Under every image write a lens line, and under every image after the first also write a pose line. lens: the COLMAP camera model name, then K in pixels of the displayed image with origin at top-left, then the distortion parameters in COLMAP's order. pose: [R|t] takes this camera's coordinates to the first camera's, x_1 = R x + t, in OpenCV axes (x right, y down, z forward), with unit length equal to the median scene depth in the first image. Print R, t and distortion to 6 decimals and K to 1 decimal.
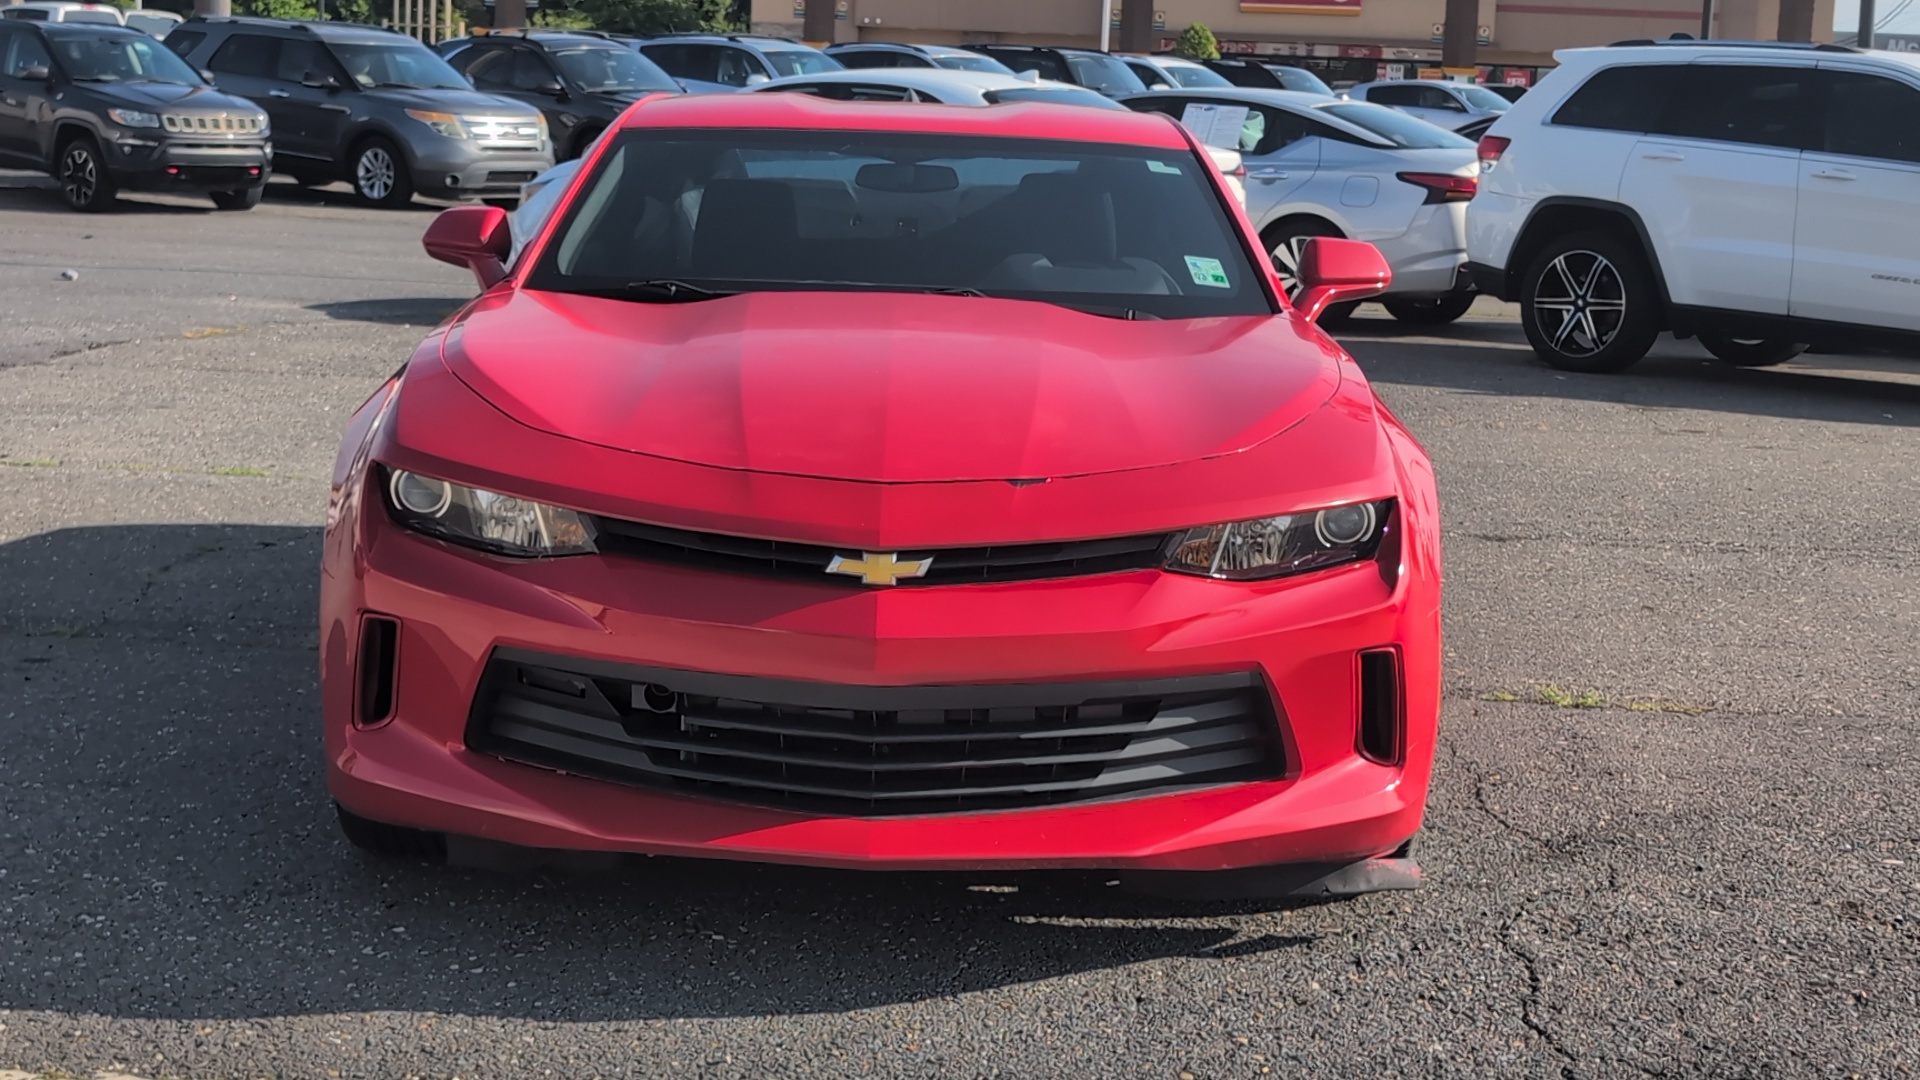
lens RADIAL K [[3345.5, 0, 957.7], [0, 3345.5, 546.6], [0, 0, 1]] dist [0.100307, 0.000000]
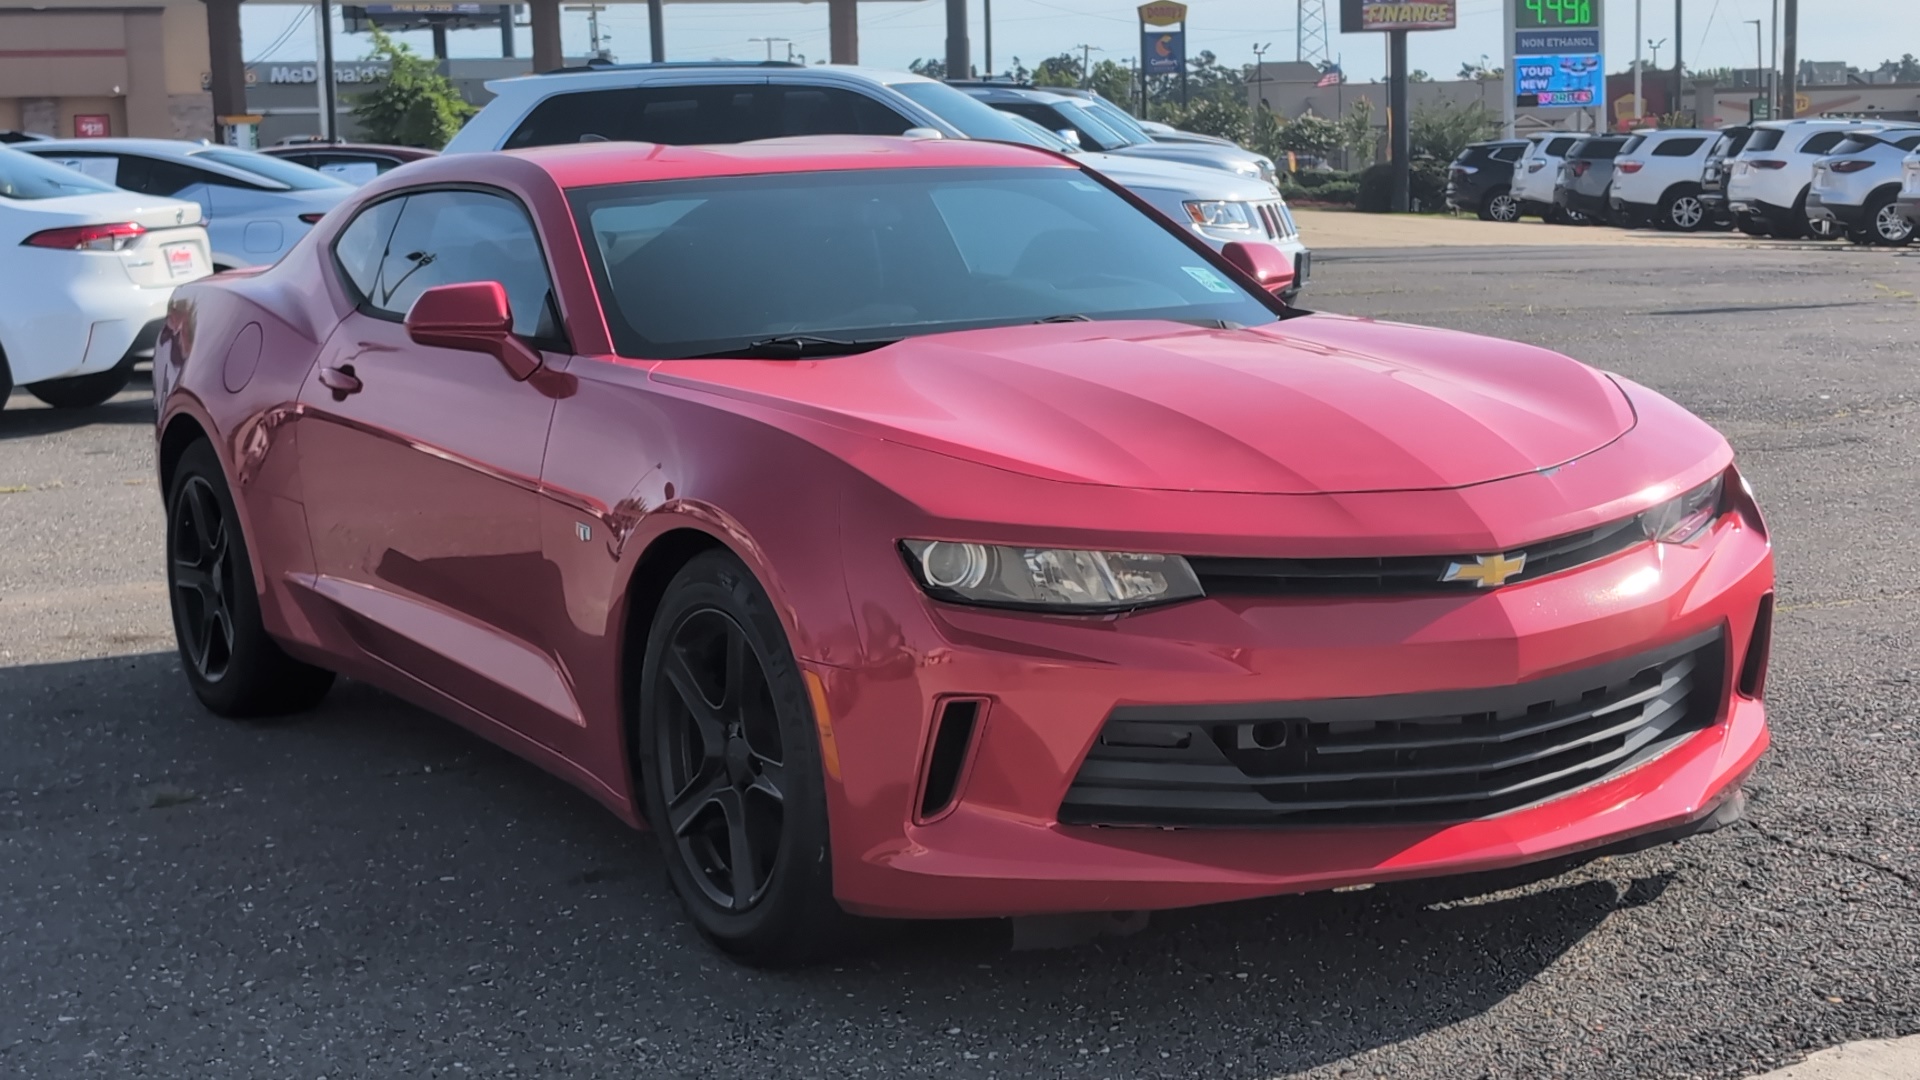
lens RADIAL K [[3345.5, 0, 958.0], [0, 3345.5, 533.4], [0, 0, 1]] dist [0.100307, 0.000000]
pose [[0.863832, -0.125198, 0.487974, -0.638909], [0.132368, 0.991000, 0.019934, -0.044797], [-0.486078, 0.047373, 0.872630, 0.183297]]
